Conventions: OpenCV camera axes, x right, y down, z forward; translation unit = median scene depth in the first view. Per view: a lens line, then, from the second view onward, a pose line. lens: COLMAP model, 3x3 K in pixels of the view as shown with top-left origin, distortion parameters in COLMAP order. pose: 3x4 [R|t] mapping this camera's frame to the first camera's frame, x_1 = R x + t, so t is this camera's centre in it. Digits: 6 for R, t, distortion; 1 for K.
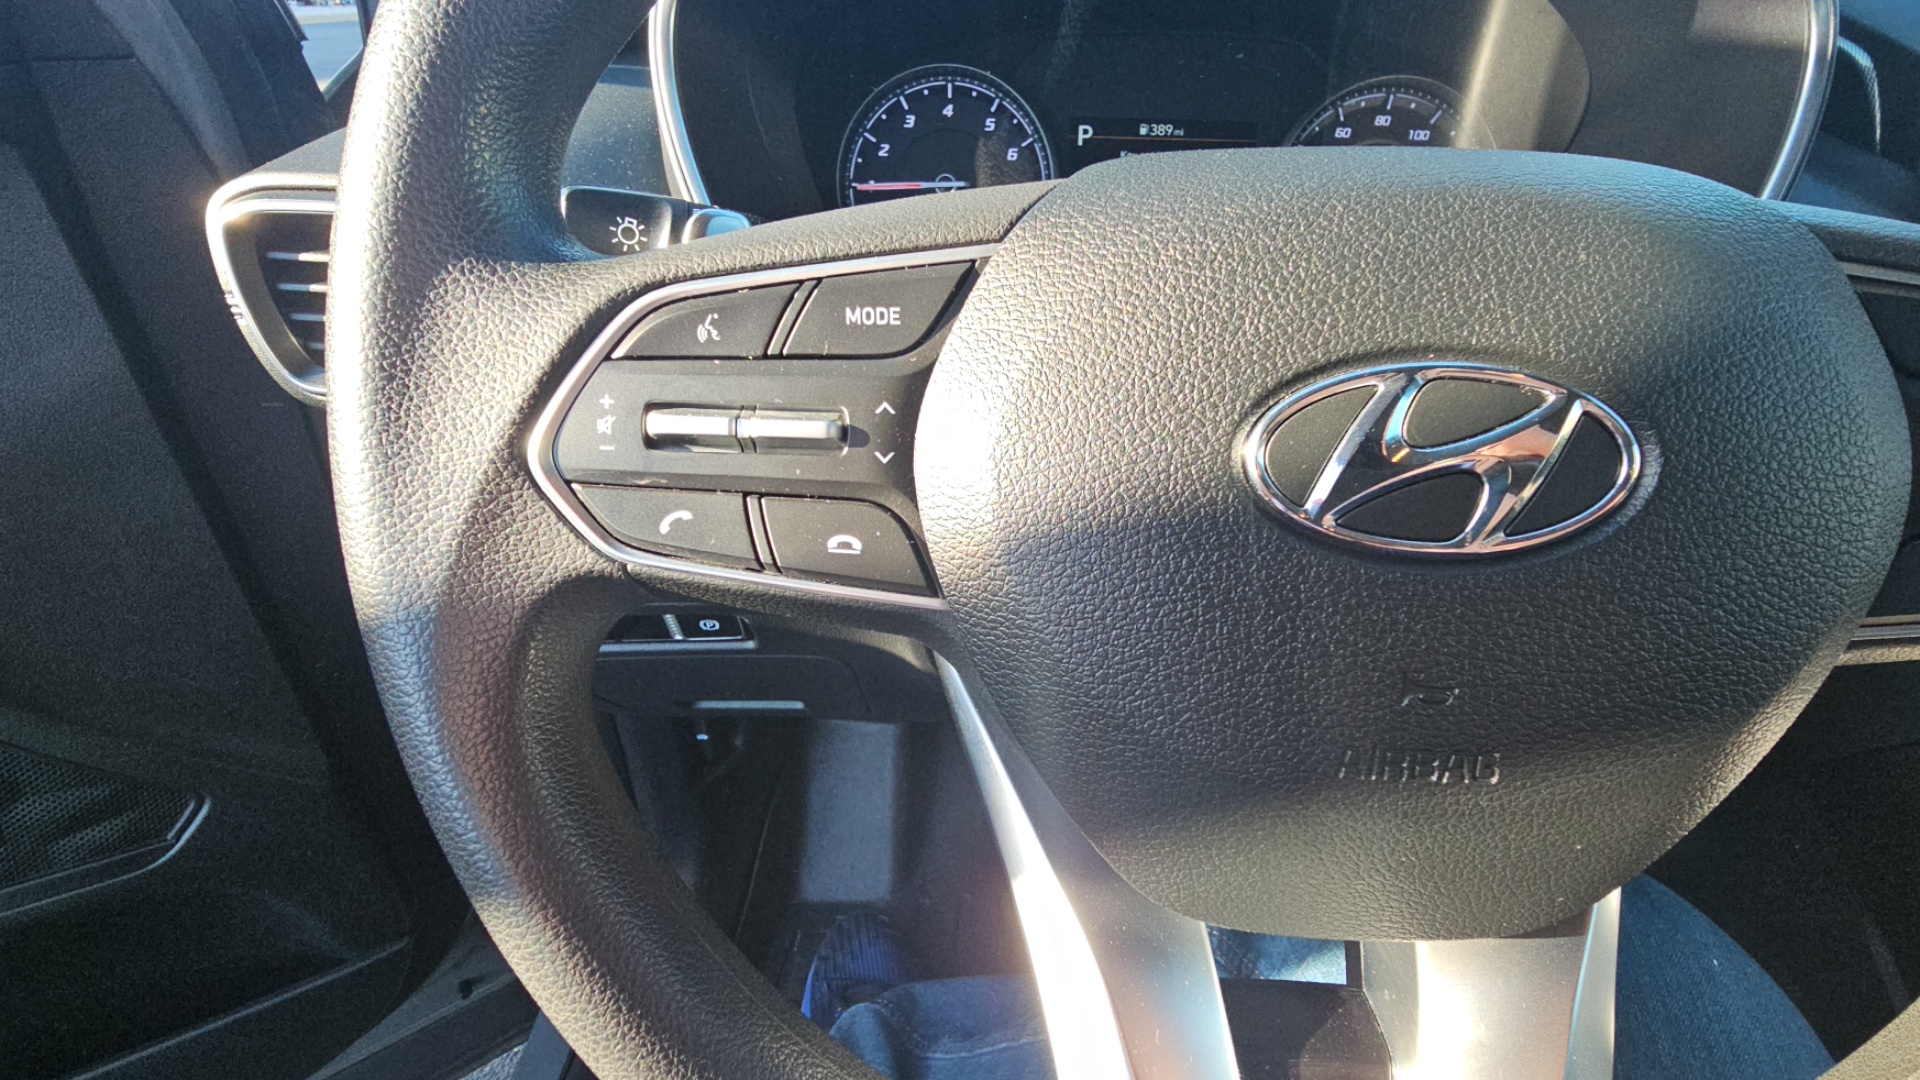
lens RADIAL K [[854.8, 0, 982.2], [0, 854.8, 547.3], [0, 0, 1]] dist [0.007841, -0.006287]
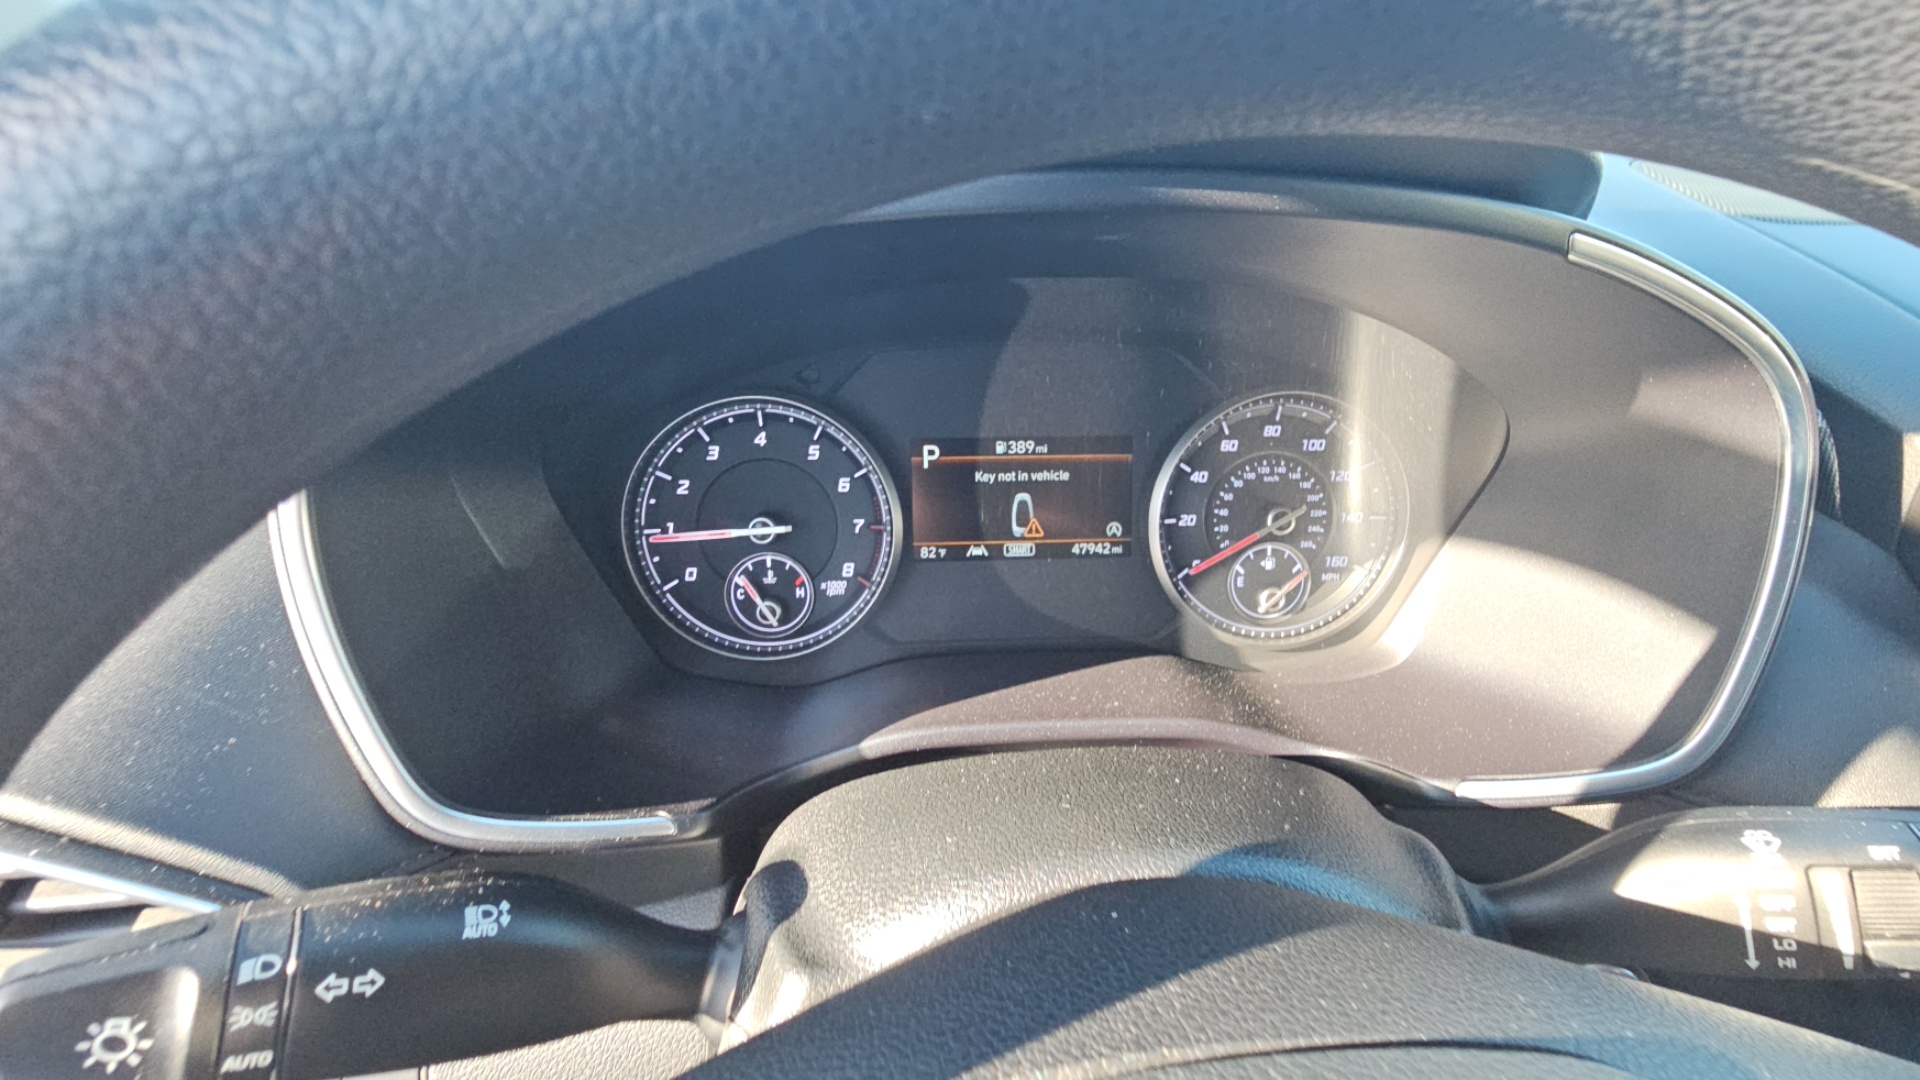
lens RADIAL K [[854.8, 0, 980.7], [0, 854.8, 550.6], [0, 0, 1]] dist [0.007841, -0.006287]
pose [[0.992492, -0.065305, 0.103418, 0.184364], [0.072093, 0.995386, -0.063314, -0.808125], [-0.098806, 0.070294, 0.992621, 0.426840]]
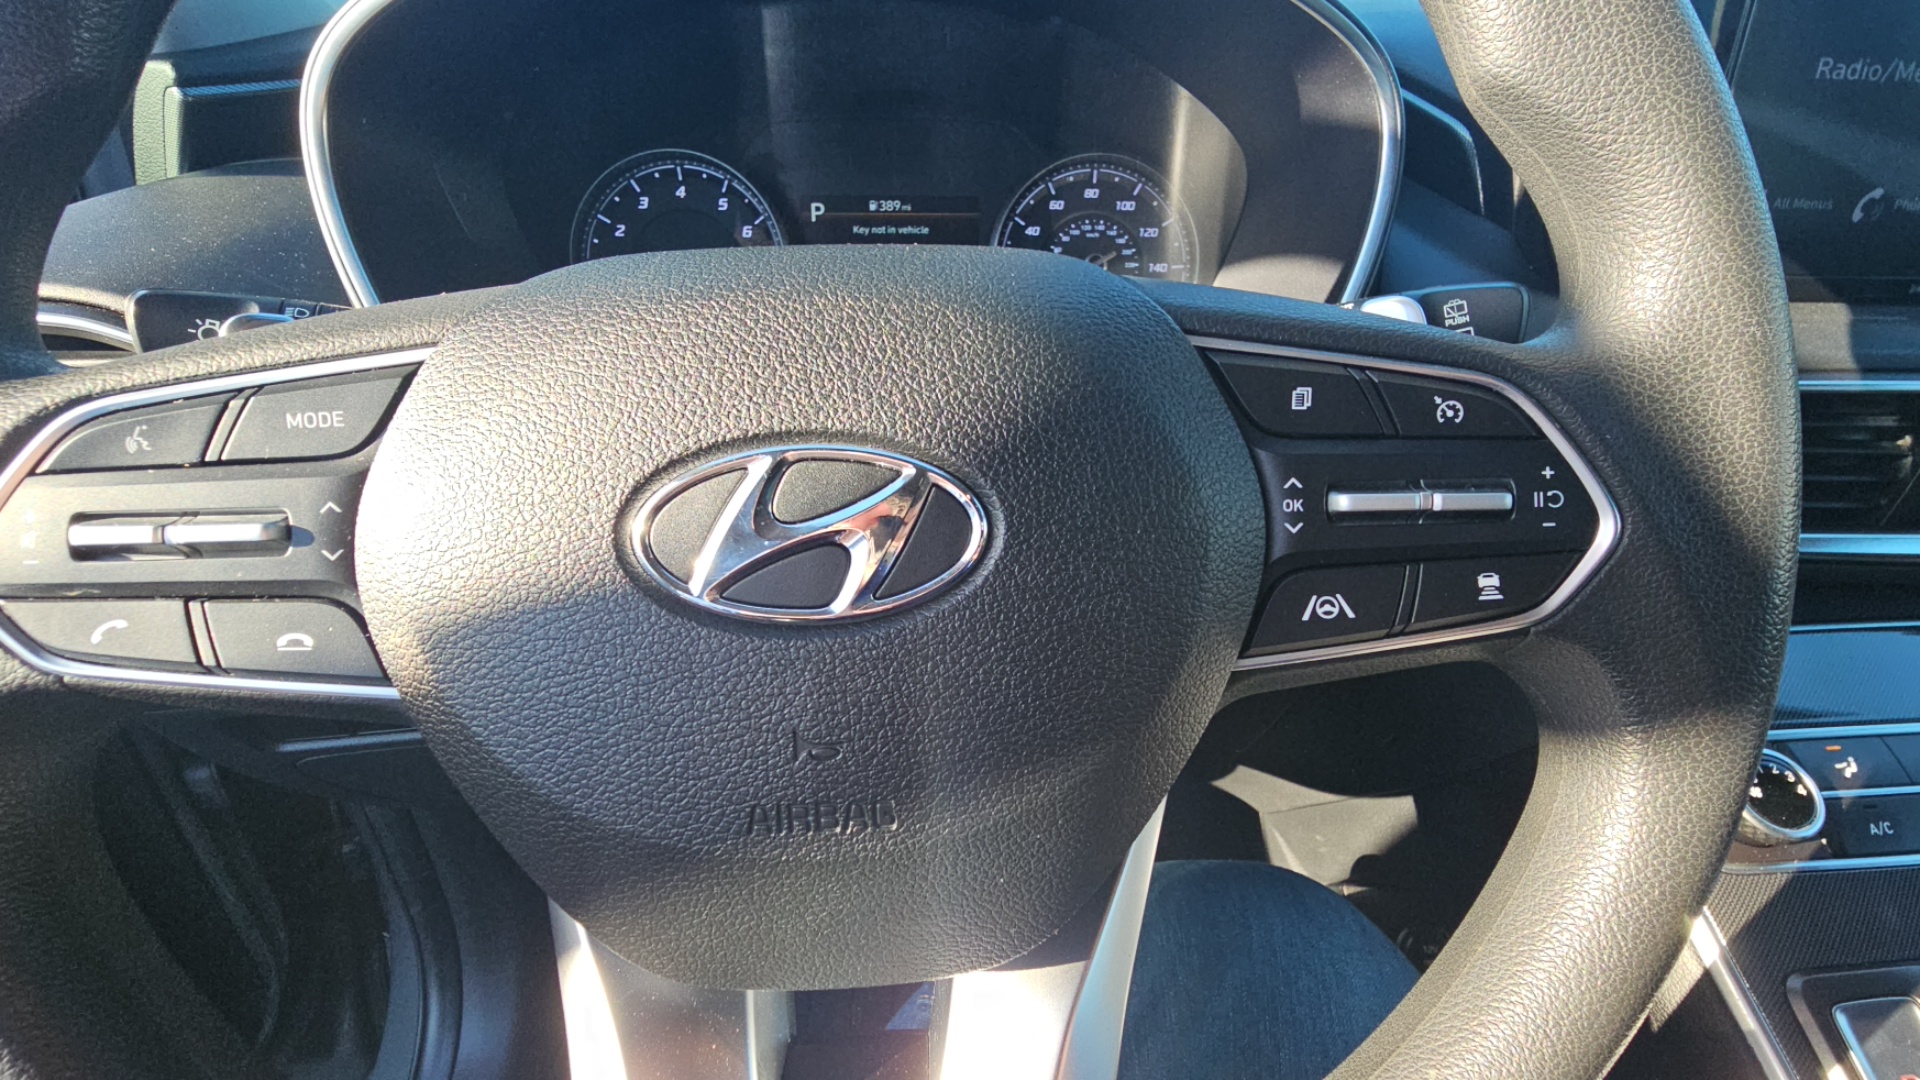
lens RADIAL K [[854.8, 0, 981.4], [0, 854.8, 549.7], [0, 0, 1]] dist [0.007841, -0.006287]
pose [[0.994877, -0.056289, 0.083971, 0.503123], [0.060846, 0.996753, -0.052734, -0.008217], [-0.080730, 0.057573, 0.995072, -0.077324]]
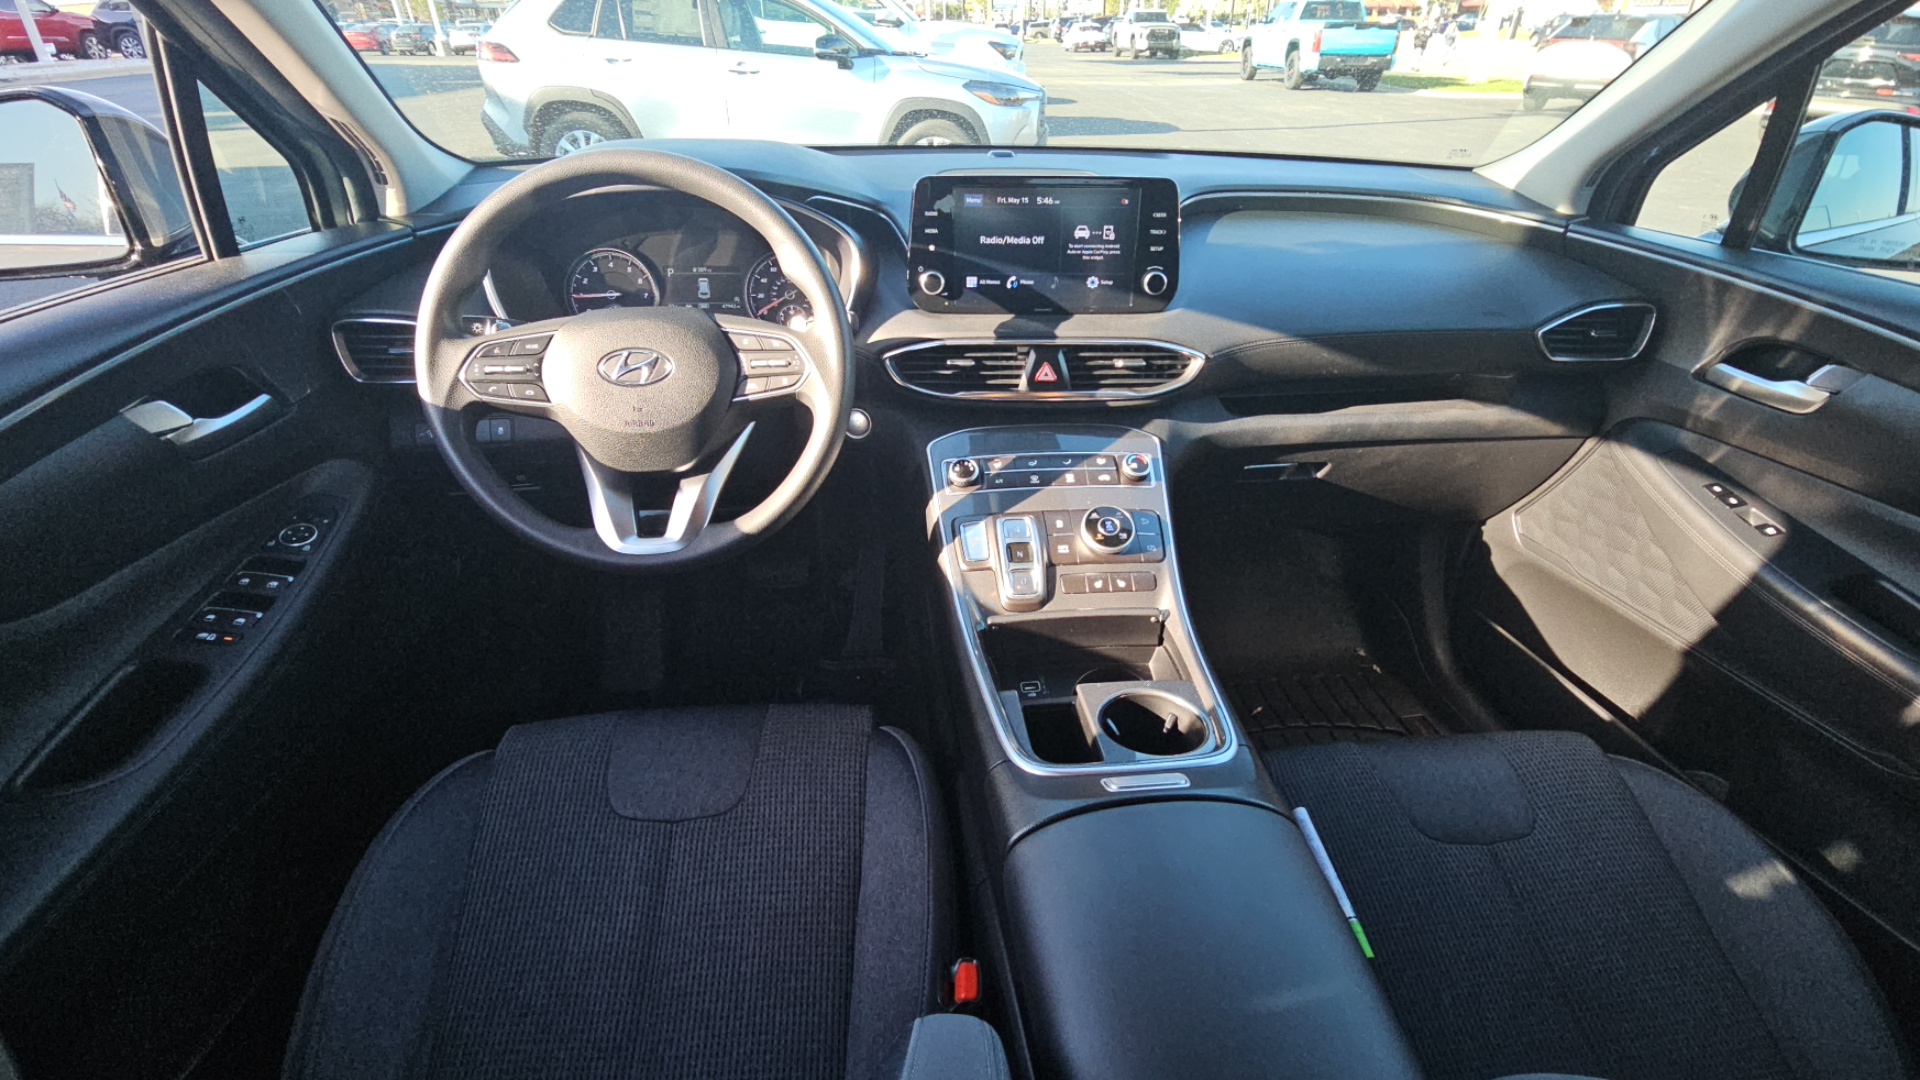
lens RADIAL K [[854.8, 0, 978.2], [0, 854.8, 549.8], [0, 0, 1]] dist [0.007841, -0.006287]
pose [[0.988002, -0.074845, 0.135094, 1.450959], [0.079295, 0.996462, -0.027856, 1.086506], [-0.132531, 0.038234, 0.990441, -3.671053]]
